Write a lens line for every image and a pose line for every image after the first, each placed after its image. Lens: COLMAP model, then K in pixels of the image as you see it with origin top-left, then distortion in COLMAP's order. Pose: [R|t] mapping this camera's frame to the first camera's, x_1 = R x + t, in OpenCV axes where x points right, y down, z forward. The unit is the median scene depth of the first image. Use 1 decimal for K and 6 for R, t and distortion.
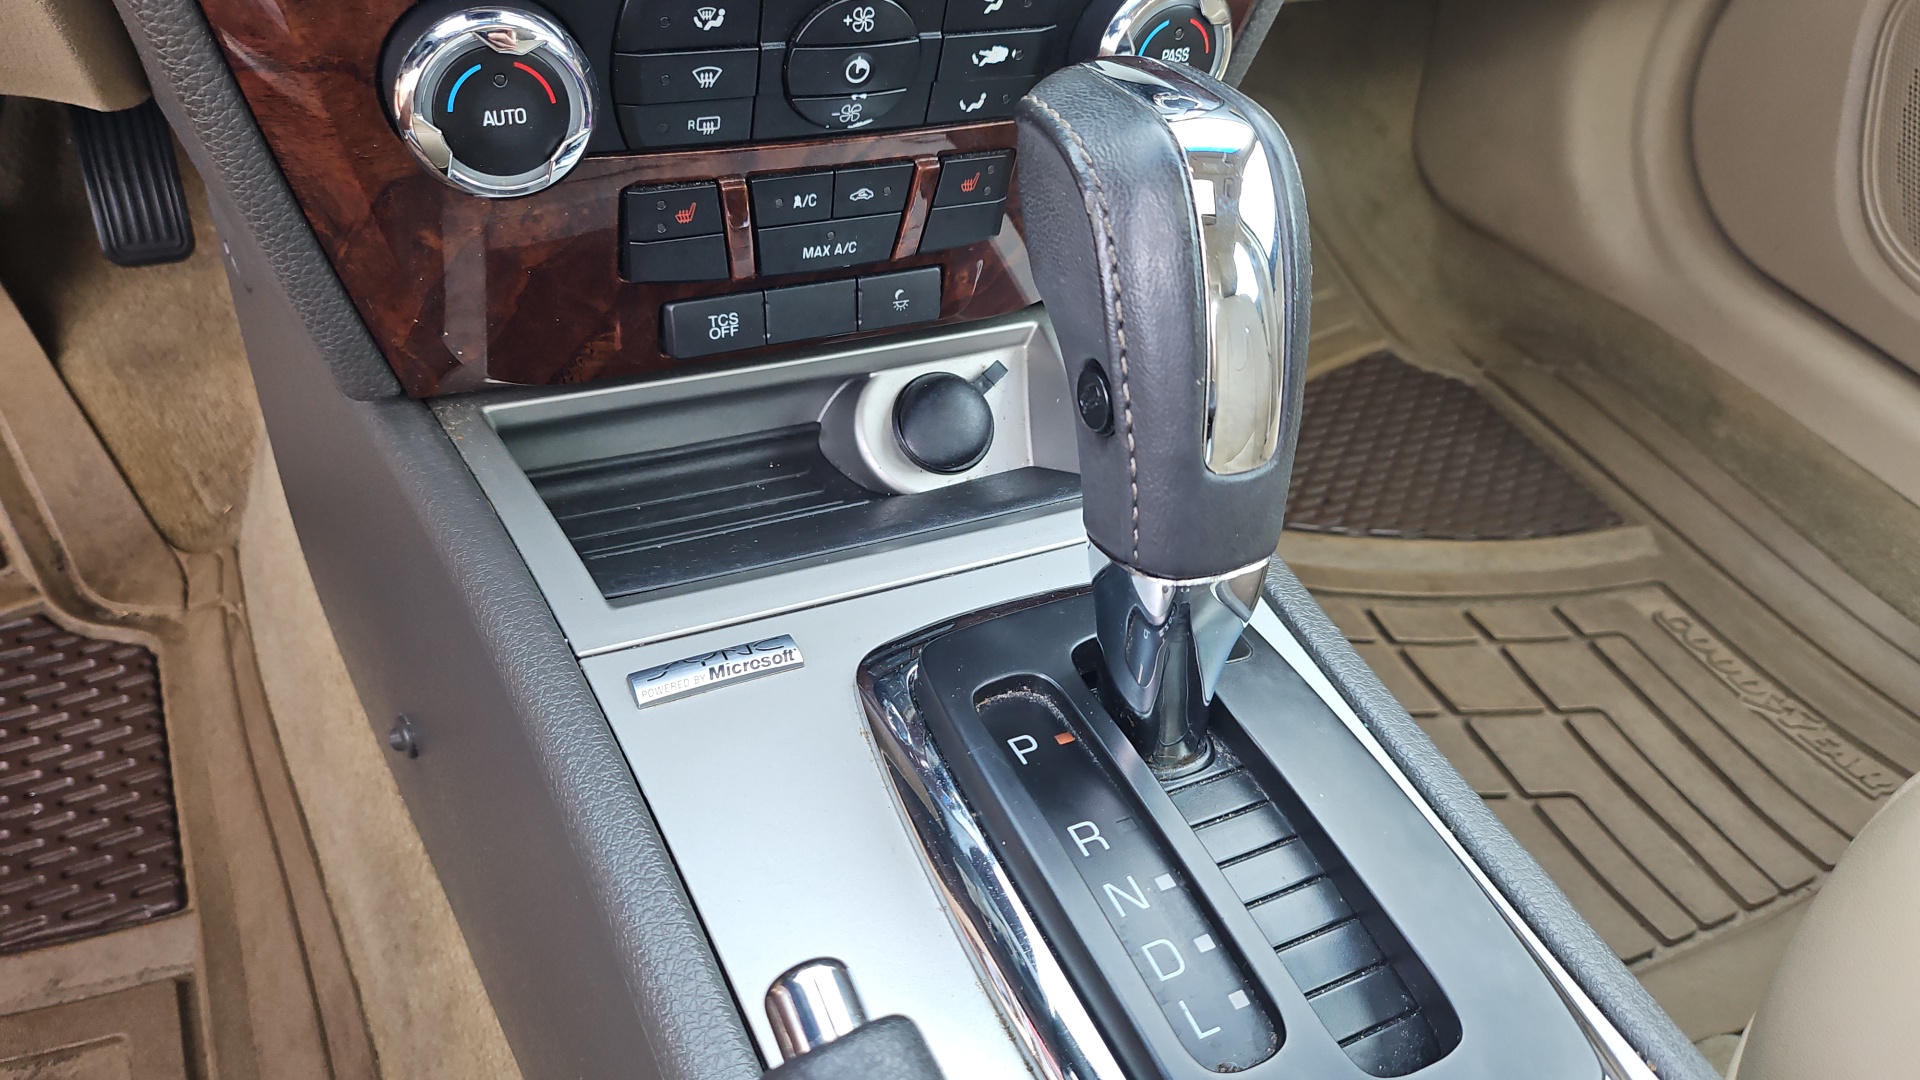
lens RADIAL K [[1335.8, 0, 928.3], [0, 1335.8, 480.3], [0, 0, 1]] dist [0.052426, -0.059195]
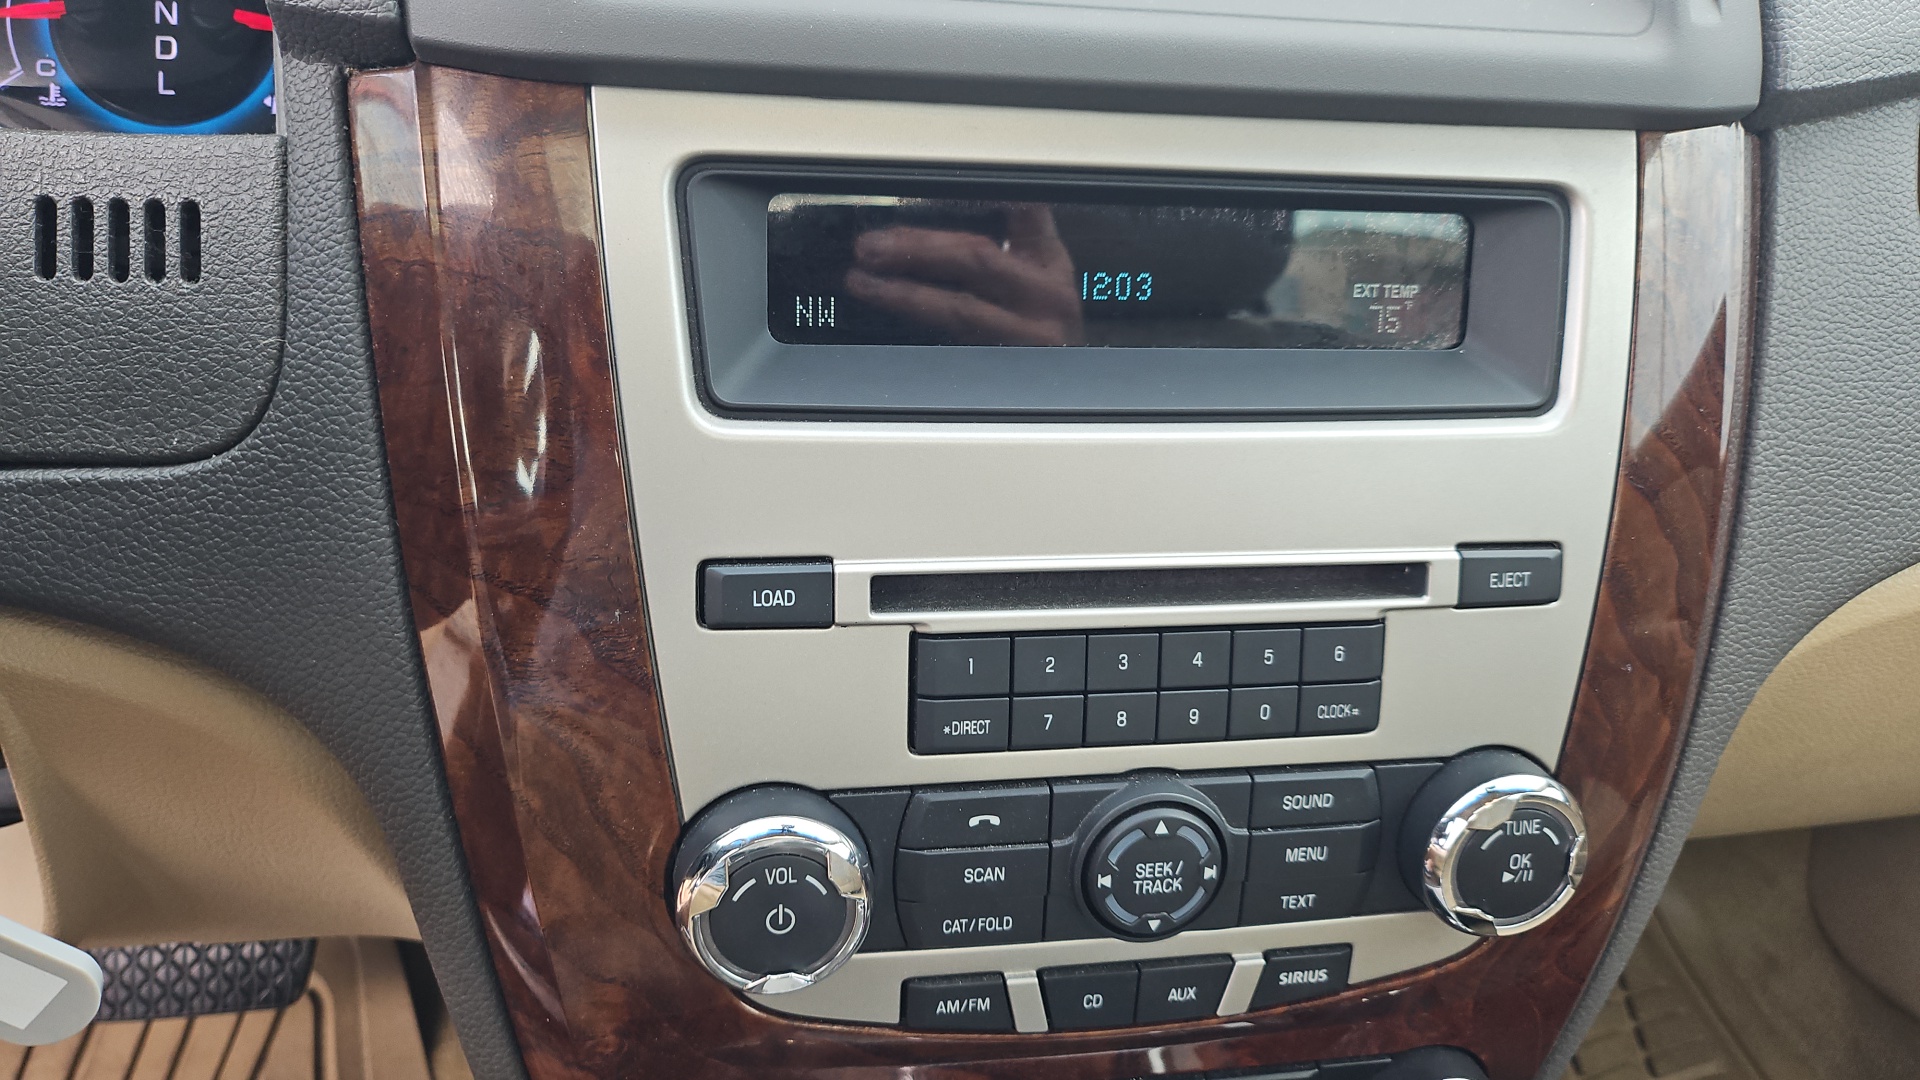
lens RADIAL K [[1335.8, 0, 964.1], [0, 1335.8, 533.2], [0, 0, 1]] dist [0.052426, -0.059195]
pose [[0.968692, 0.037627, -0.245399, 0.062542], [-0.114985, 0.944039, -0.309142, -0.371829], [0.220034, 0.327680, 0.918809, -0.115606]]
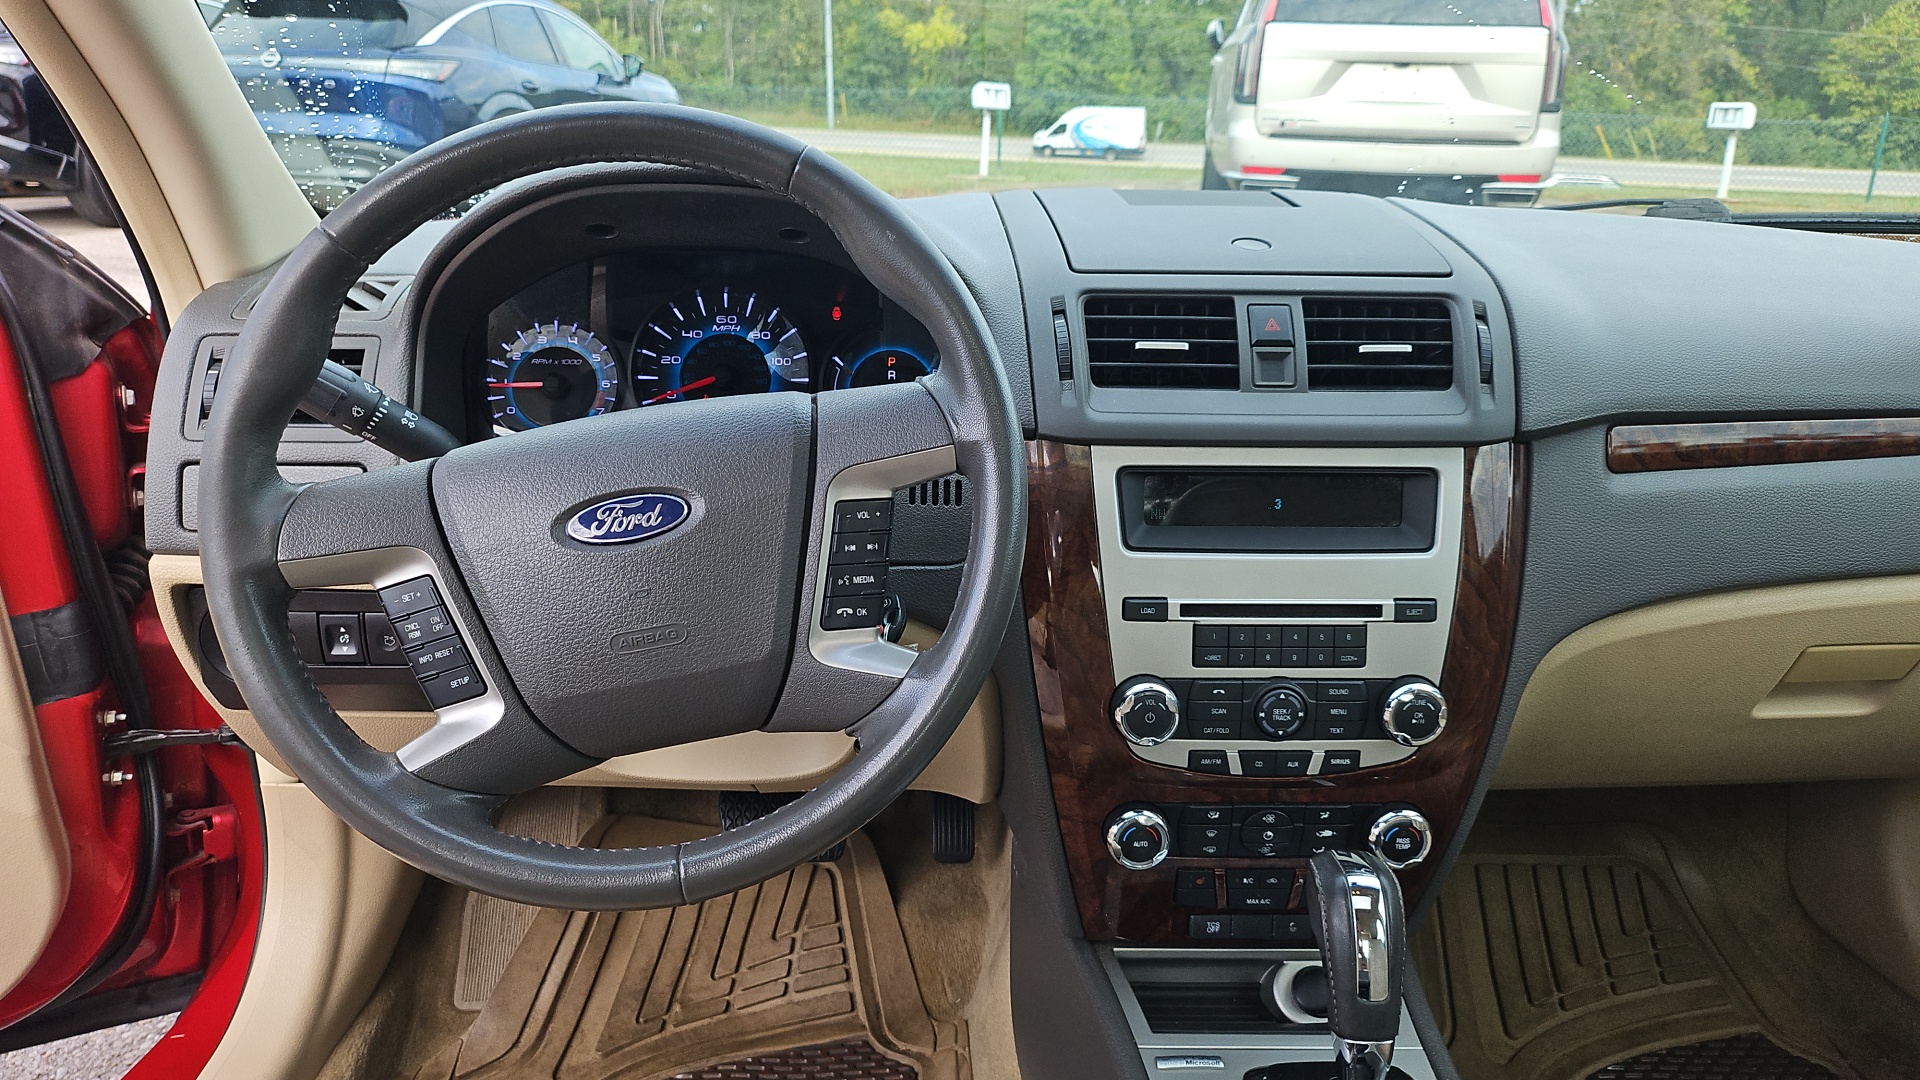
lens RADIAL K [[1335.8, 0, 983.7], [0, 1335.8, 544.5], [0, 0, 1]] dist [0.052426, -0.059195]
pose [[0.918807, 0.024296, -0.393958, 0.406731], [-0.179047, 0.915160, -0.361143, 0.203290], [0.351760, 0.402358, 0.845206, -1.484164]]
